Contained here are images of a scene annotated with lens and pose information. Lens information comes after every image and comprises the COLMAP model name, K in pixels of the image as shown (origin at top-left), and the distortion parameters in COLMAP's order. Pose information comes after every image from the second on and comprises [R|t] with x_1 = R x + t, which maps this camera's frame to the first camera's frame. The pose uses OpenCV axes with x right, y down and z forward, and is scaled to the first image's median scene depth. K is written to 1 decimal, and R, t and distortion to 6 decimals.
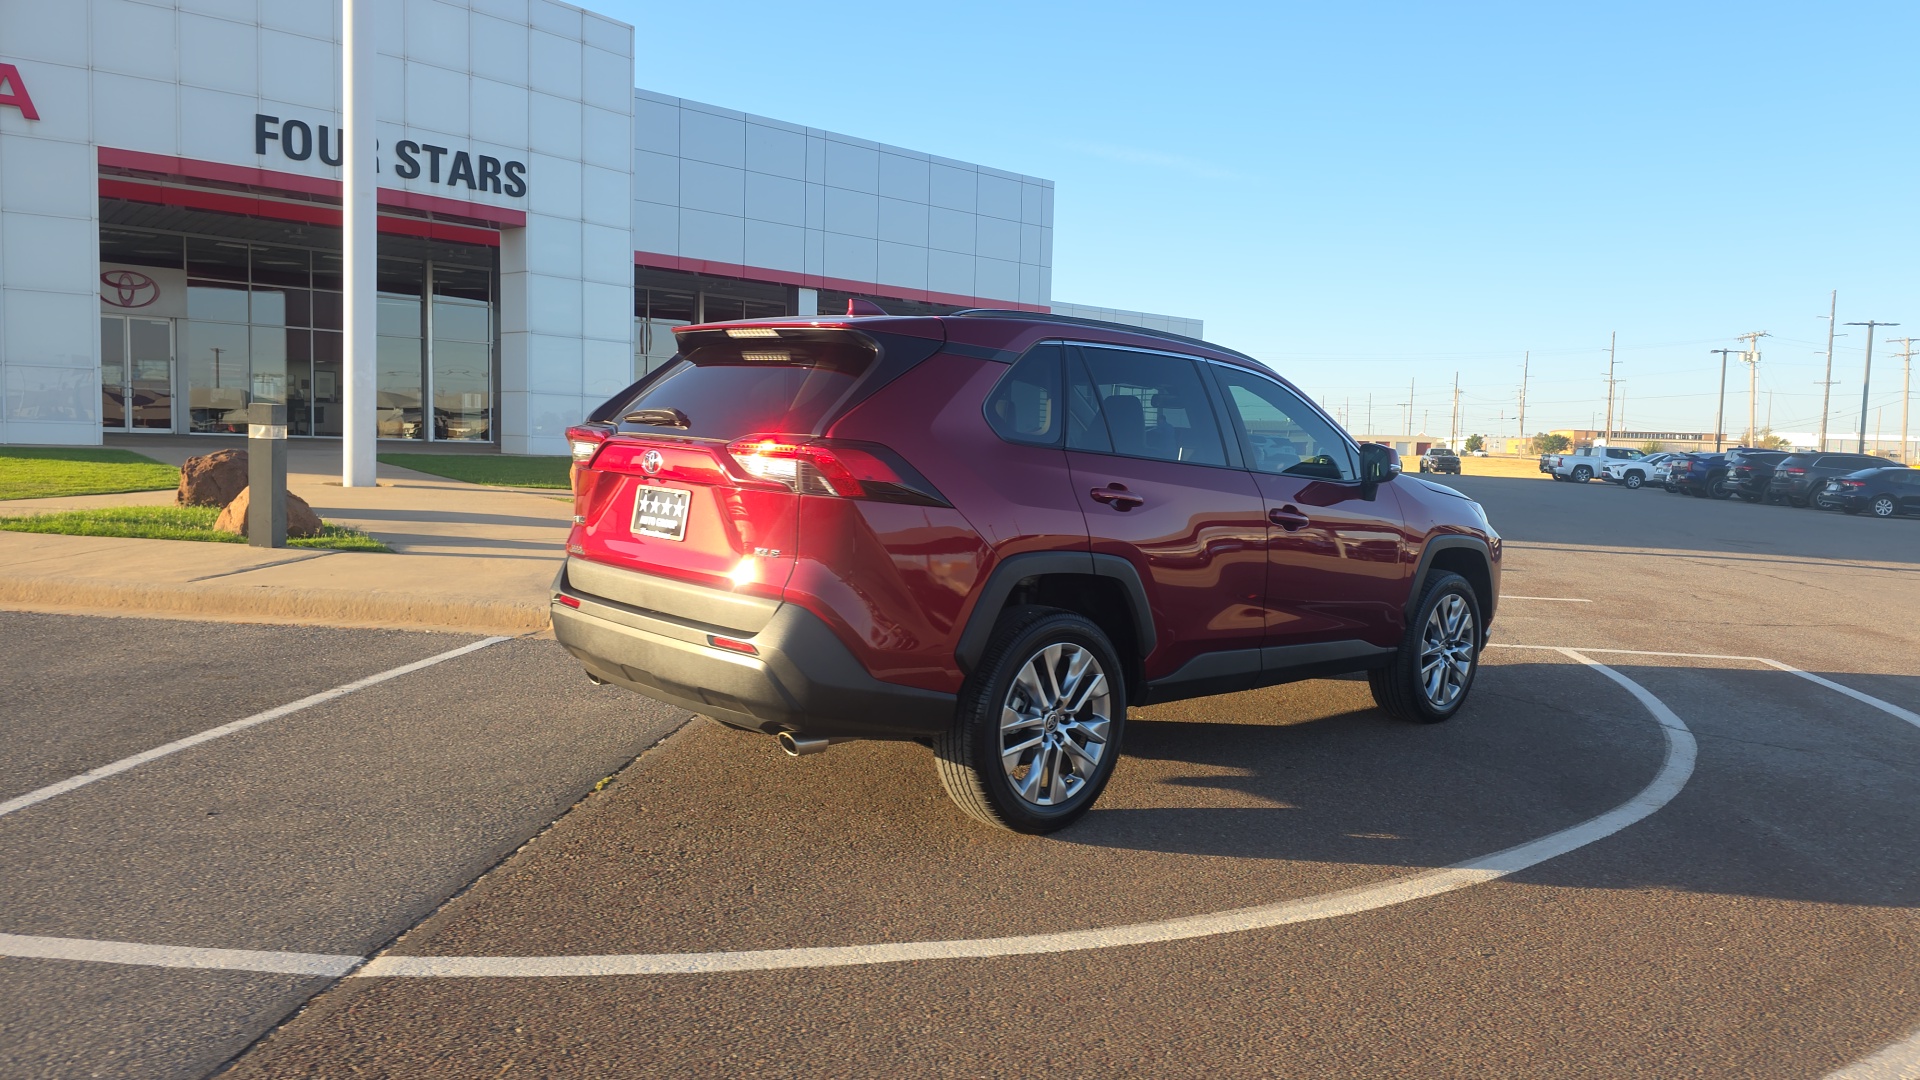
lens RADIAL K [[1284.6, 0, 975.0], [0, 1284.6, 534.6], [0, 0, 1]] dist [0.047351, -0.052651]
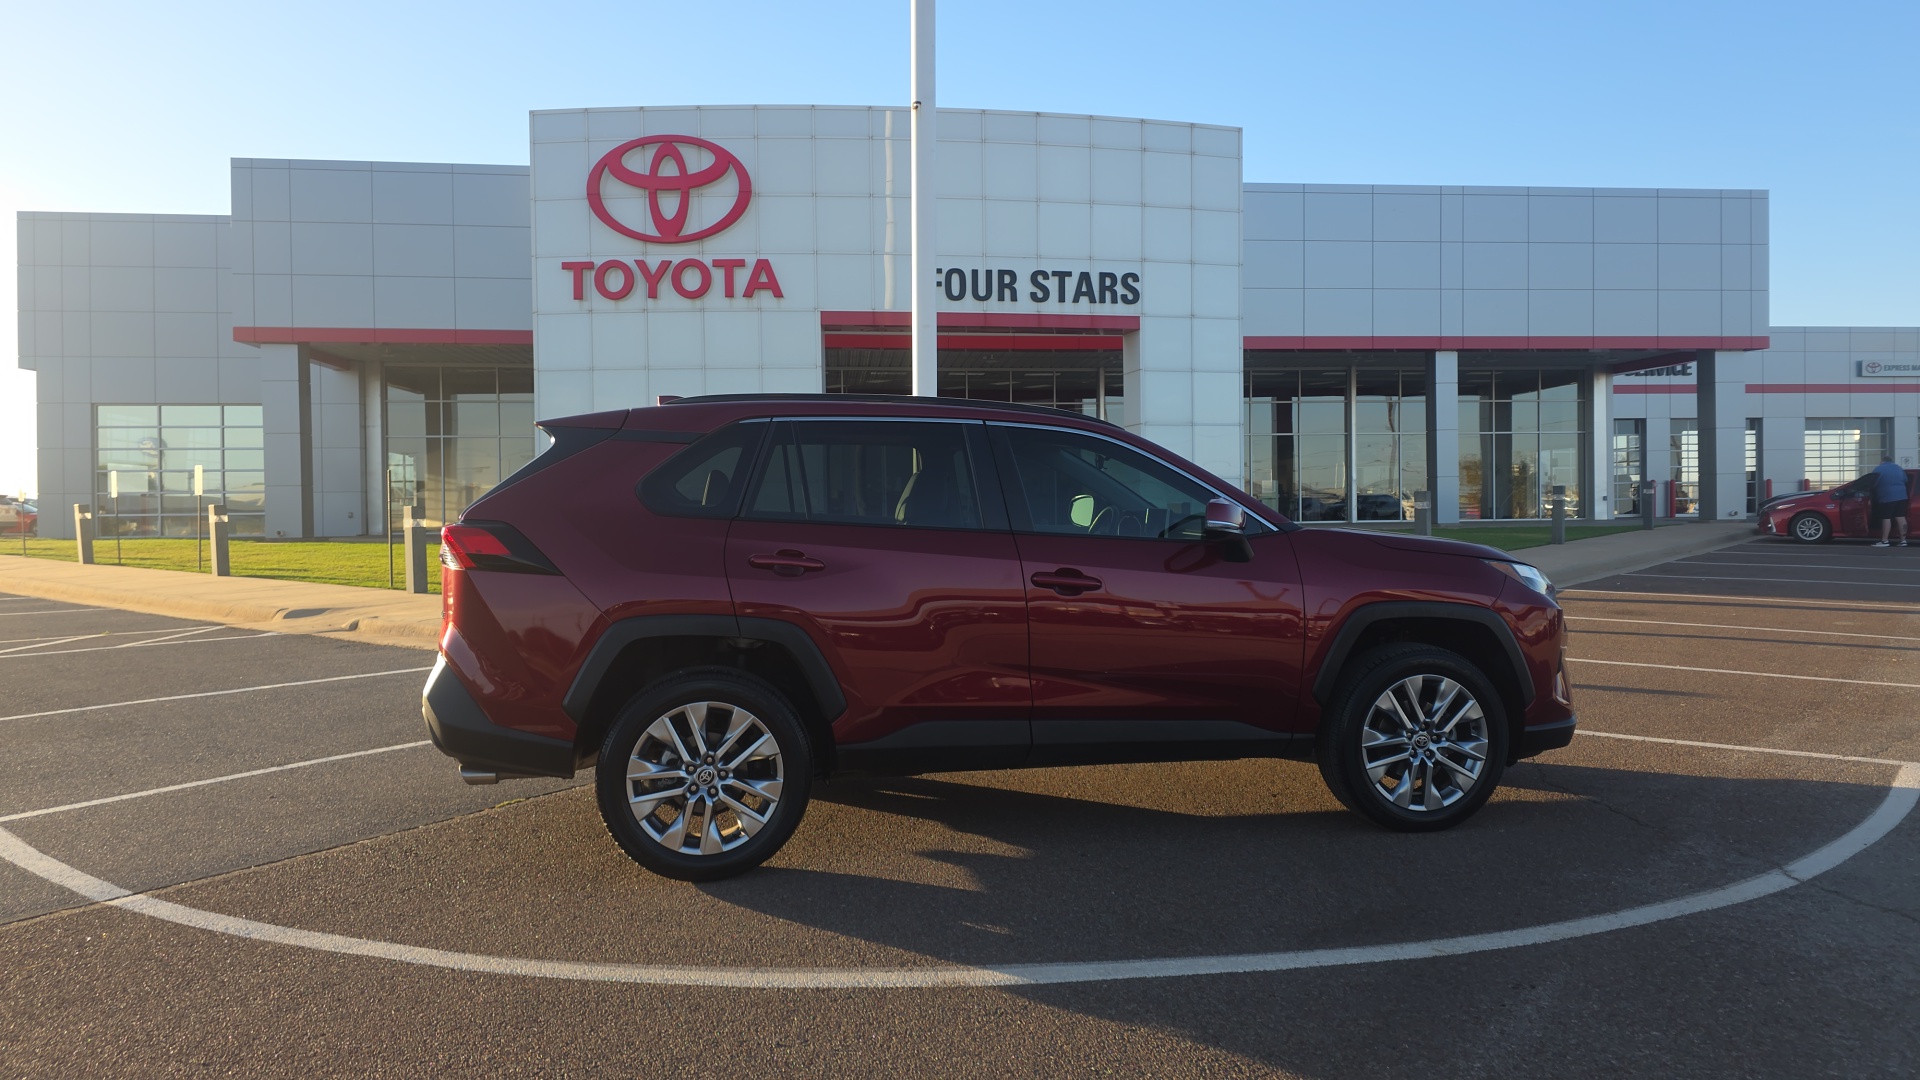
lens RADIAL K [[1284.6, 0, 1042.1], [0, 1284.6, 539.5], [0, 0, 1]] dist [0.047351, -0.052651]
pose [[0.827567, -0.033031, -0.560394, 0.201778], [0.001668, 0.998408, -0.056385, 0.002255], [0.561364, 0.045728, 0.826304, 0.058890]]
